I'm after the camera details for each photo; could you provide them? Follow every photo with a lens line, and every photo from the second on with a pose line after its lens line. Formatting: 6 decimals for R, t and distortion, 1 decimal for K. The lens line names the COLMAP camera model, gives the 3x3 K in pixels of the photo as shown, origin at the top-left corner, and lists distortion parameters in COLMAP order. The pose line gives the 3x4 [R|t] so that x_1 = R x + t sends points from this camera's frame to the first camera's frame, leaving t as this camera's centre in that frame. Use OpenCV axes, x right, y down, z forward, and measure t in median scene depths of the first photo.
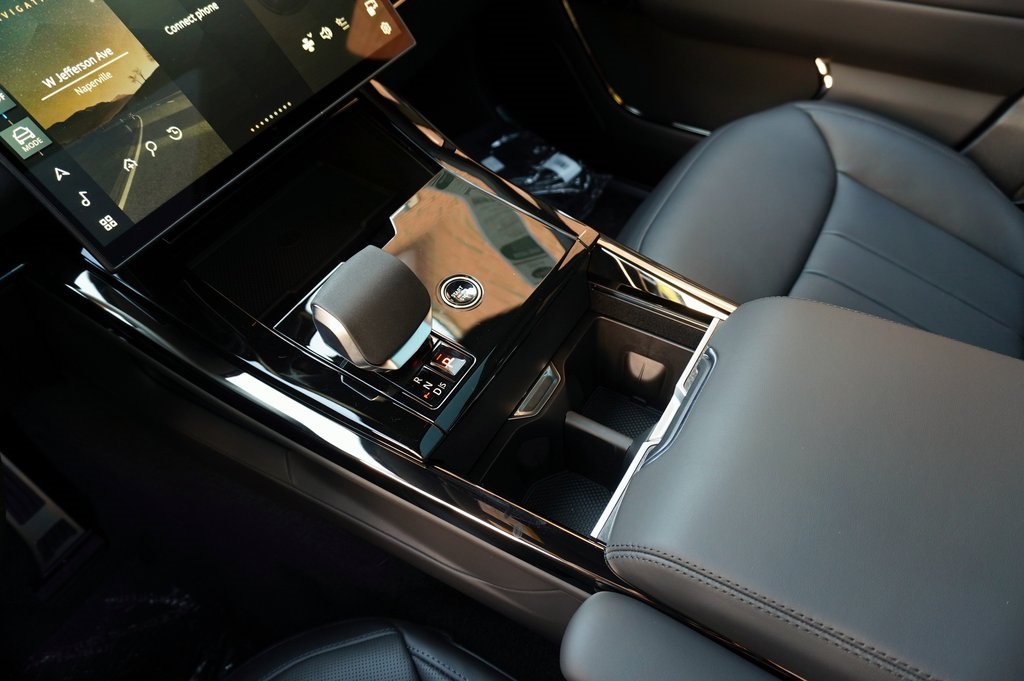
lens RADIAL K [[686.6, 0, 510.9], [0, 686.6, 344.1], [0, 0, 1]] dist [-0.039610, 0.031521]
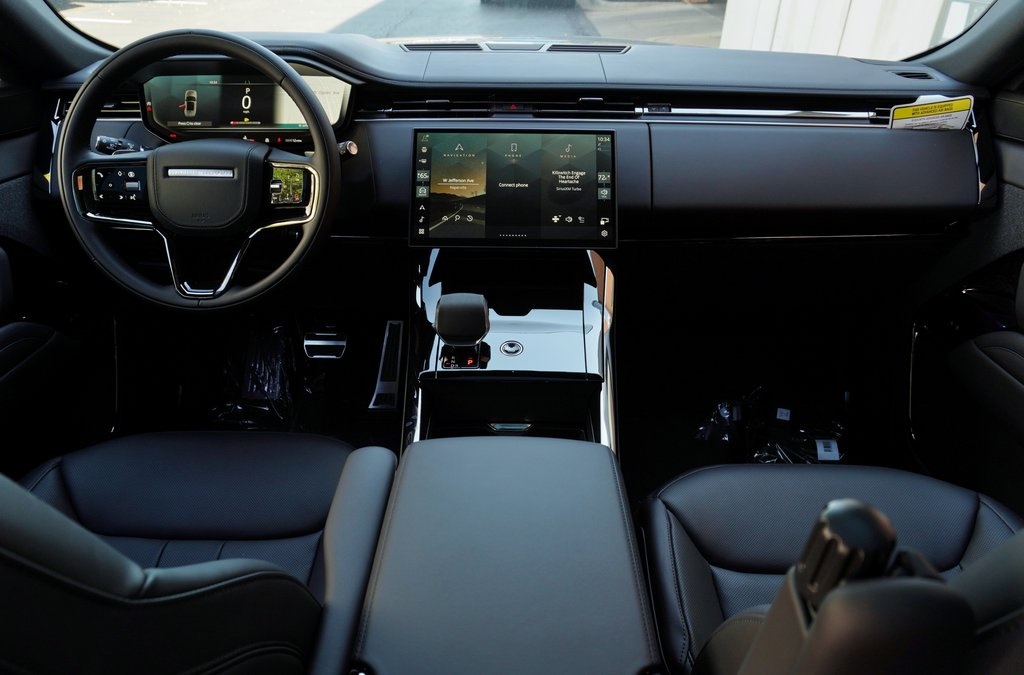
lens RADIAL K [[686.6, 0, 507.0], [0, 686.6, 333.3], [0, 0, 1]] dist [-0.039610, 0.031521]
pose [[0.518576, 0.480798, -0.707045, 1.412801], [-0.682907, 0.730494, -0.004129, -0.104655], [0.514507, 0.484987, 0.707156, -0.387870]]
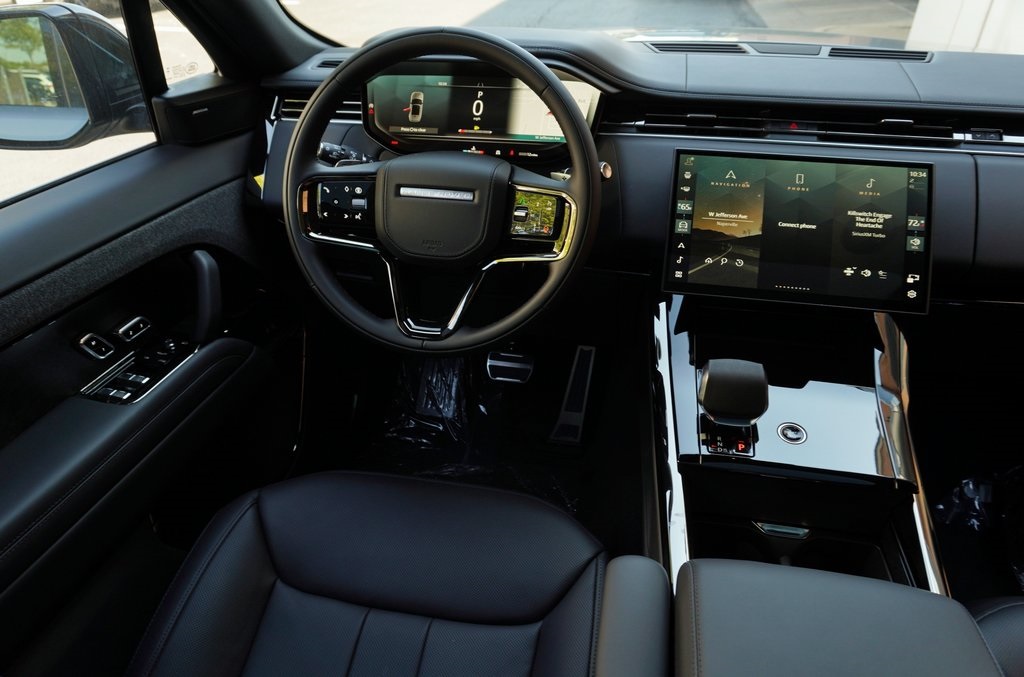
lens RADIAL K [[686.6, 0, 512.8], [0, 686.6, 336.4], [0, 0, 1]] dist [-0.039610, 0.031521]
pose [[0.354586, 0.536359, -0.765890, 0.859179], [-0.732723, 0.668239, 0.128743, 0.043930], [0.580850, 0.515534, 0.629951, -0.463084]]
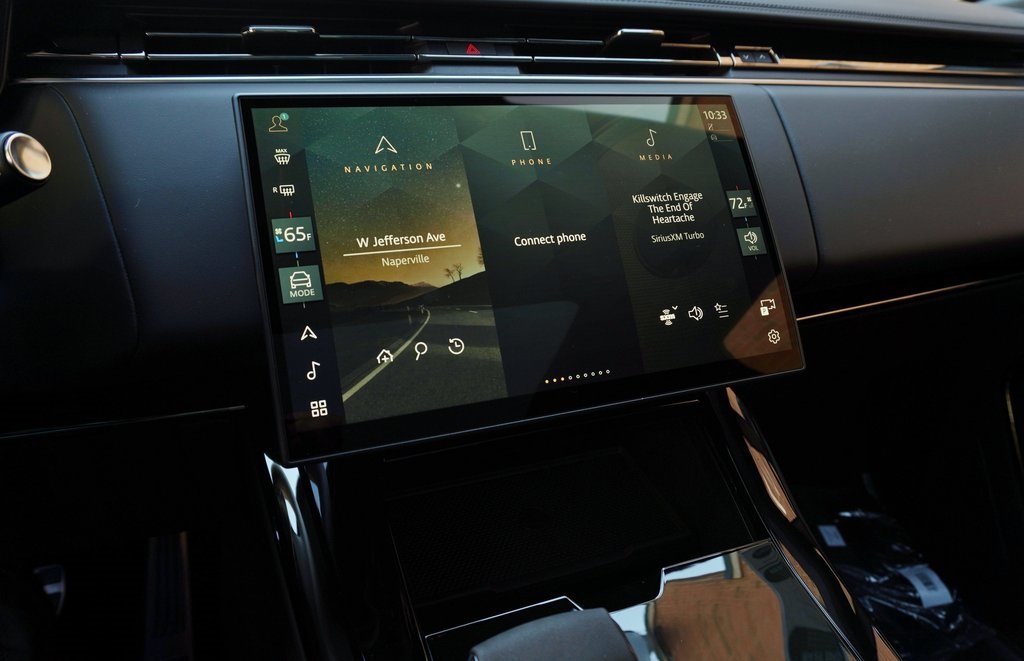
lens RADIAL K [[702.6, 0, 511.0], [0, 702.6, 334.4], [0, 0, 1]] dist [-0.029623, 0.016913]
pose [[0.802956, 0.354899, -0.478862, -0.060736], [-0.517542, 0.813656, -0.264789, -0.141279], [0.295655, 0.460445, 0.837005, 0.338704]]
